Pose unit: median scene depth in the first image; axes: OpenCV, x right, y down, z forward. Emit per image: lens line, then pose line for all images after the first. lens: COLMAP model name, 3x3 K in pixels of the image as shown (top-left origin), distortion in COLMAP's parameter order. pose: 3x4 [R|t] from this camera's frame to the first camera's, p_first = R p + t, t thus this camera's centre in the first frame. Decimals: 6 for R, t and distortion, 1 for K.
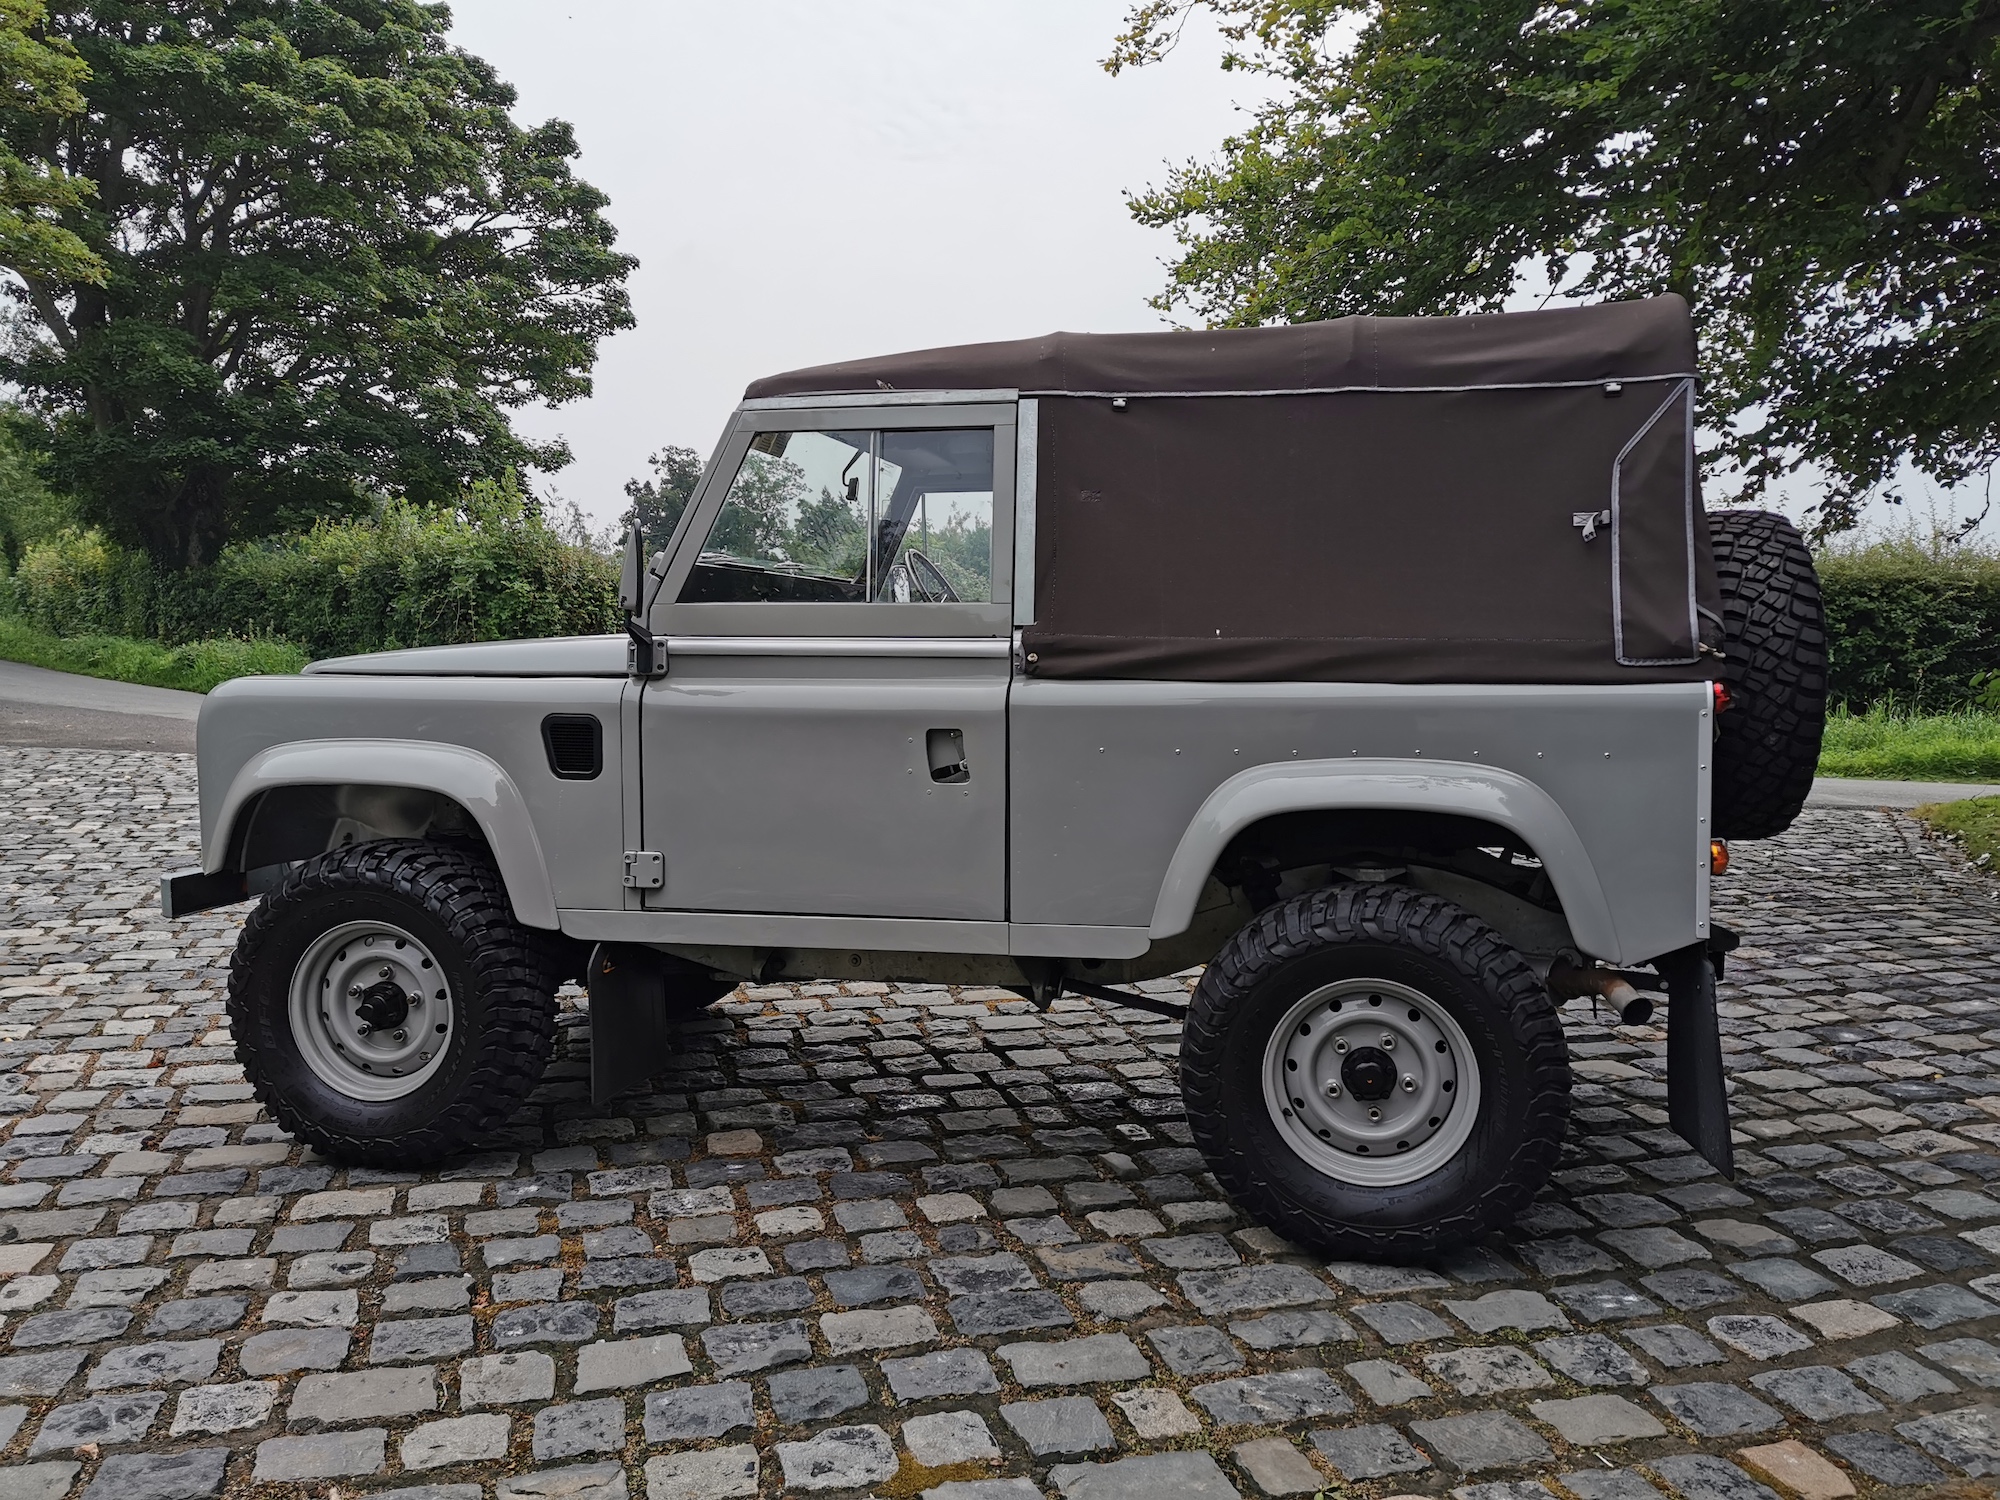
lens RADIAL K [[1525.2, 0, 993.6], [0, 1525.2, 752.0], [0, 0, 1]] dist [0.076785, -0.106430]
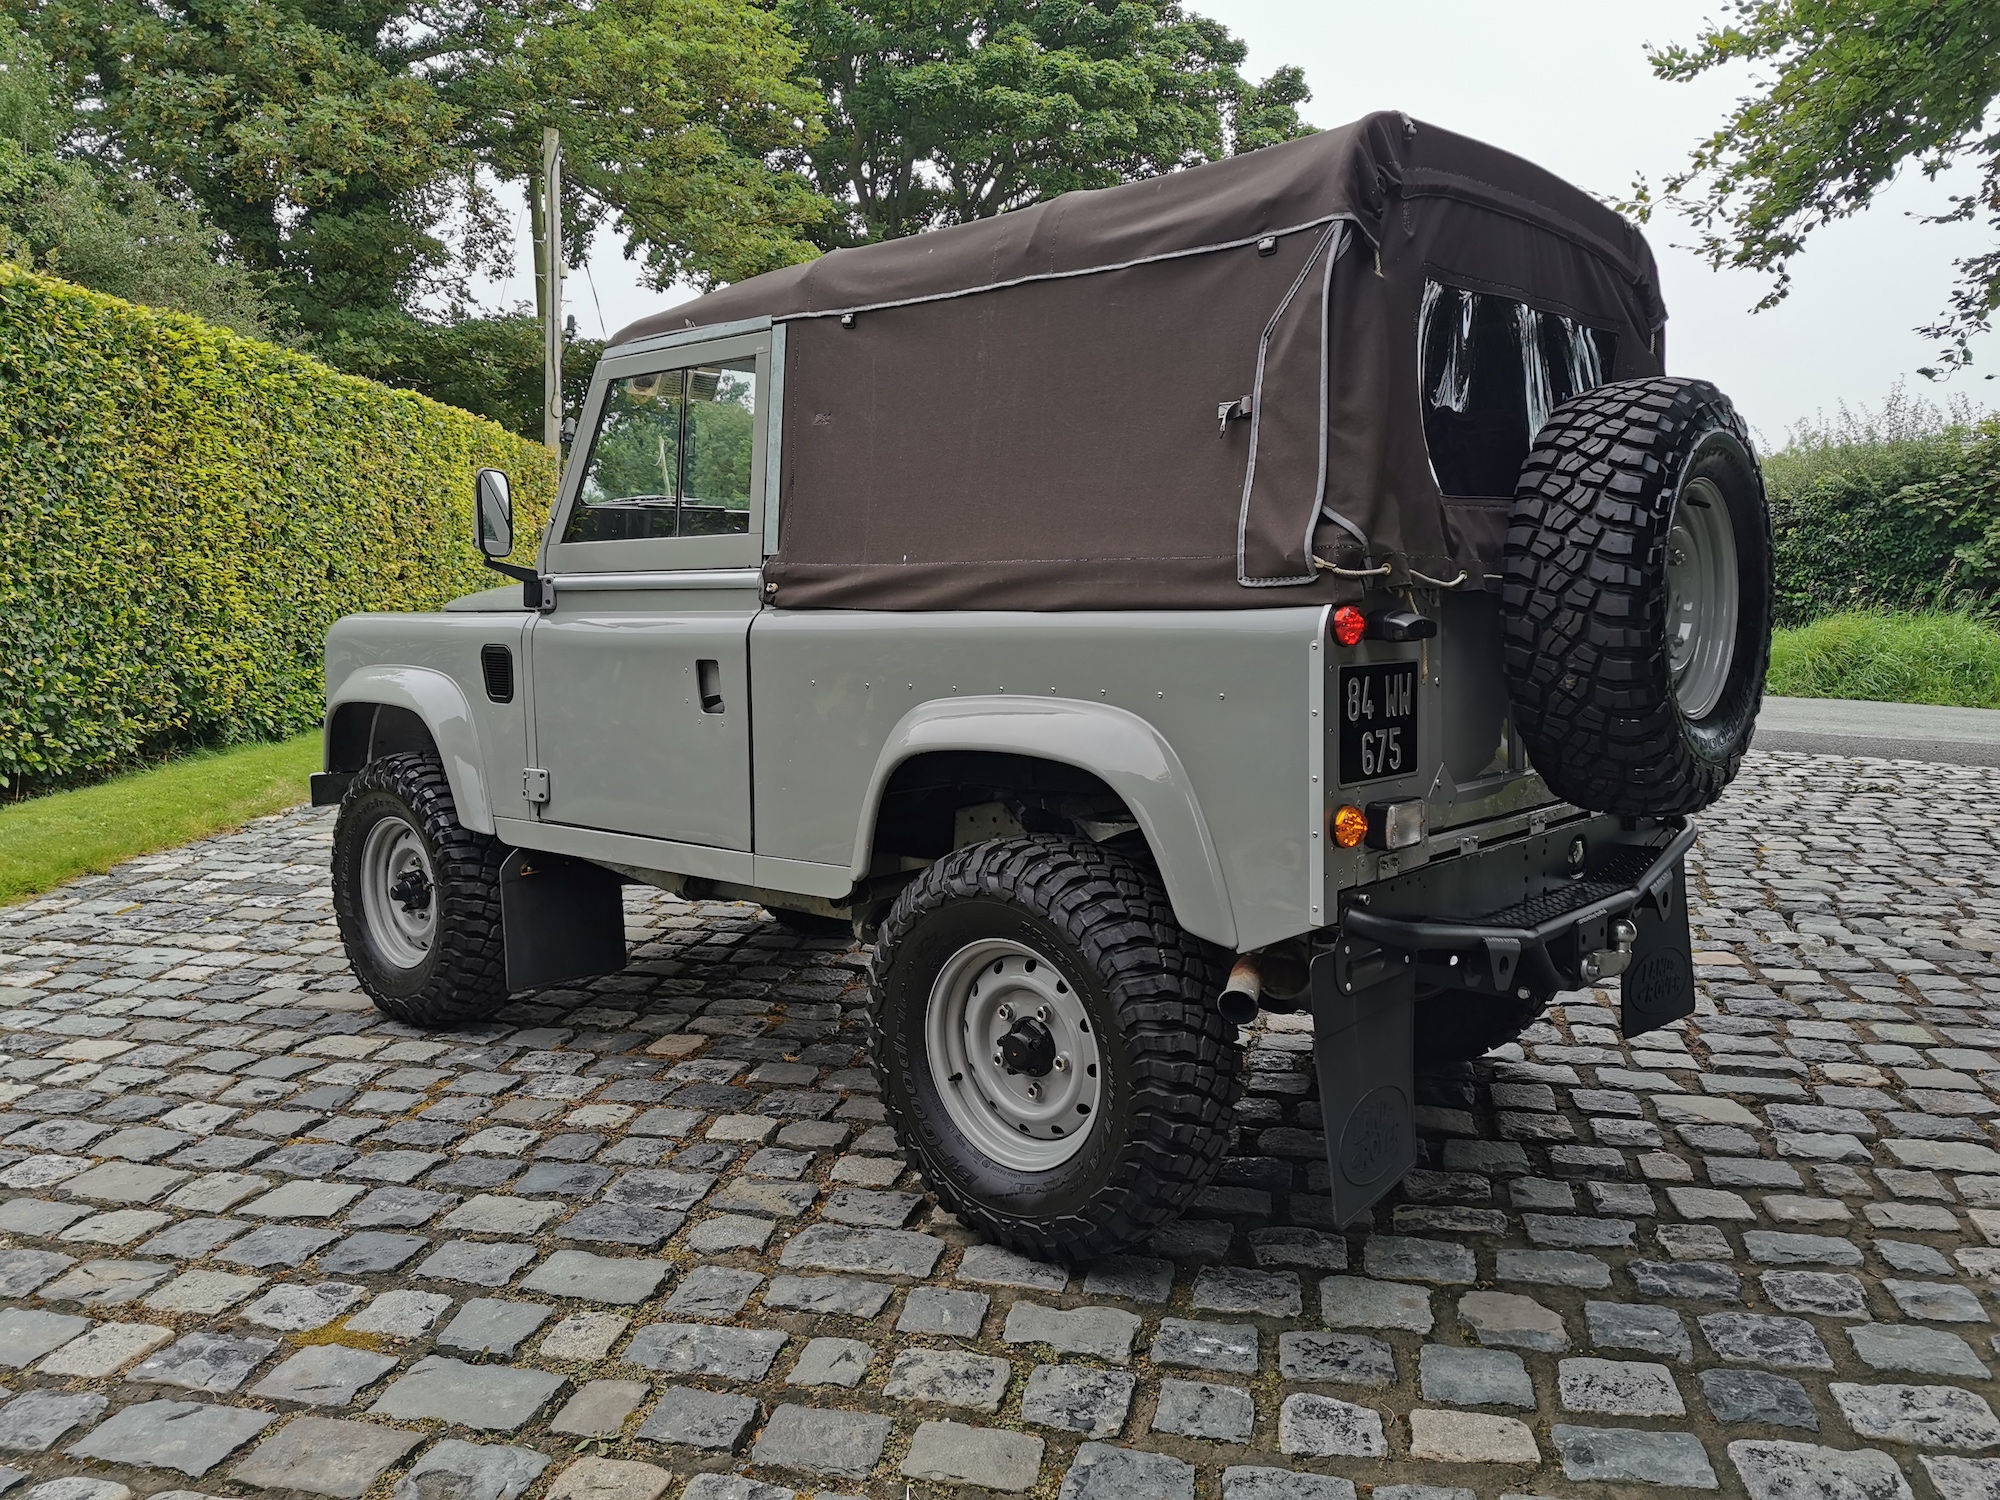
lens RADIAL K [[1525.2, 0, 993.6], [0, 1525.2, 752.0], [0, 0, 1]] dist [0.076785, -0.106430]
pose [[0.872792, 0.037184, -0.486674, 0.632118], [-0.020317, 0.998997, 0.039892, 0.001783], [0.487670, -0.024930, 0.872672, 0.202288]]
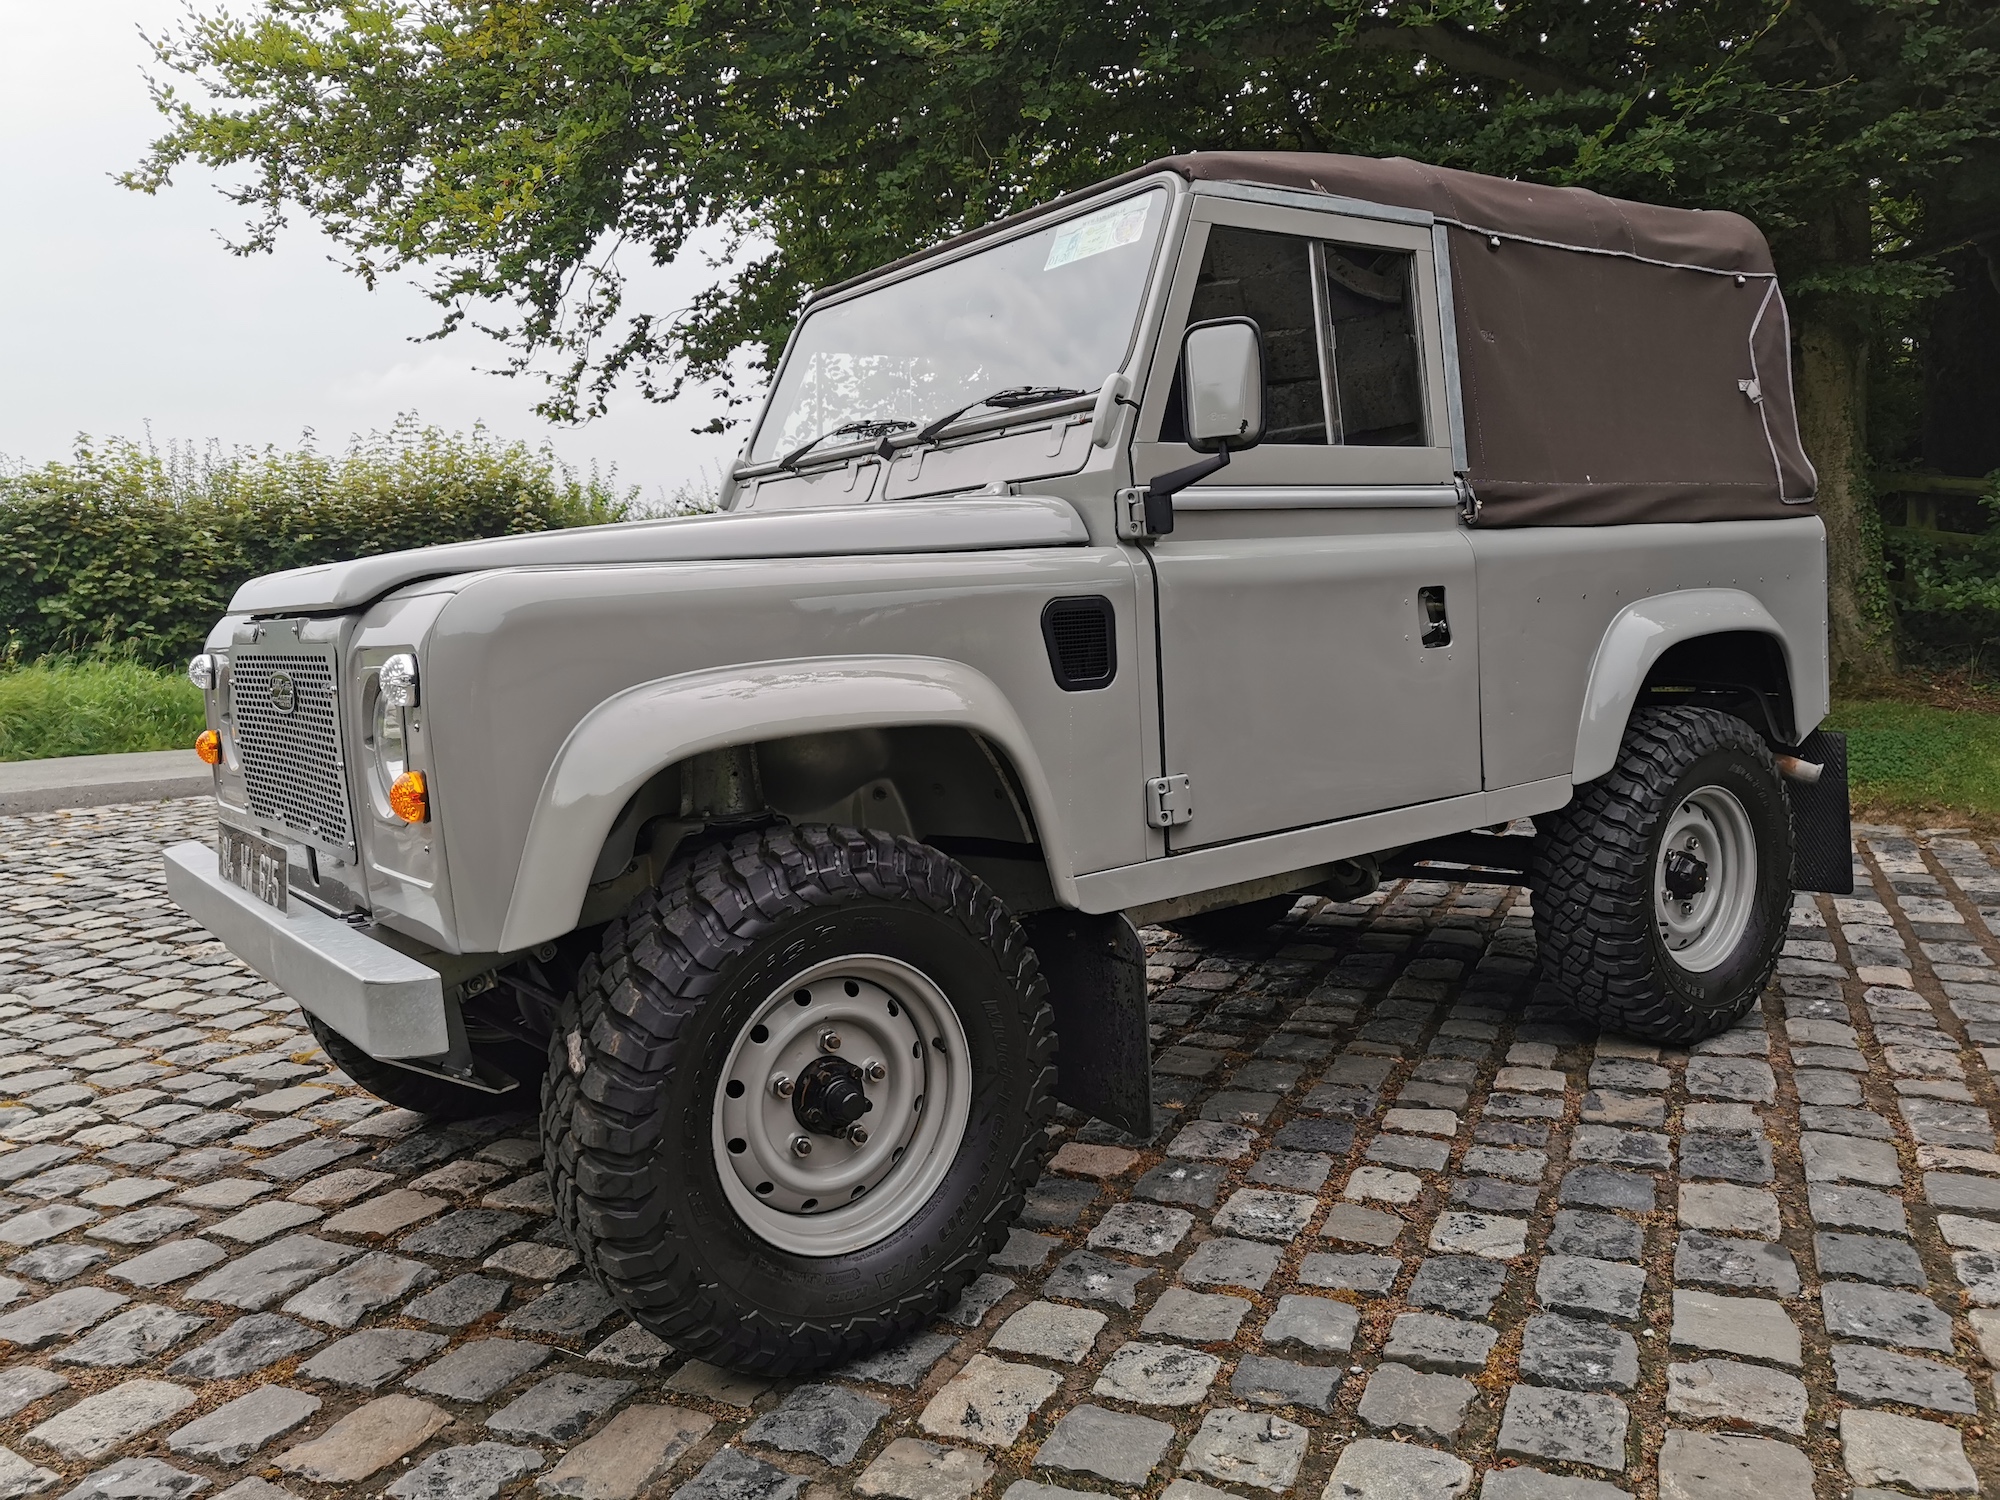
lens RADIAL K [[1525.2, 0, 993.6], [0, 1525.2, 752.0], [0, 0, 1]] dist [0.076785, -0.106430]
pose [[0.654006, -0.114110, 0.747834, -0.880566], [0.108062, 0.992512, 0.056941, 0.001913], [-0.748732, 0.043573, 0.661439, 0.603238]]
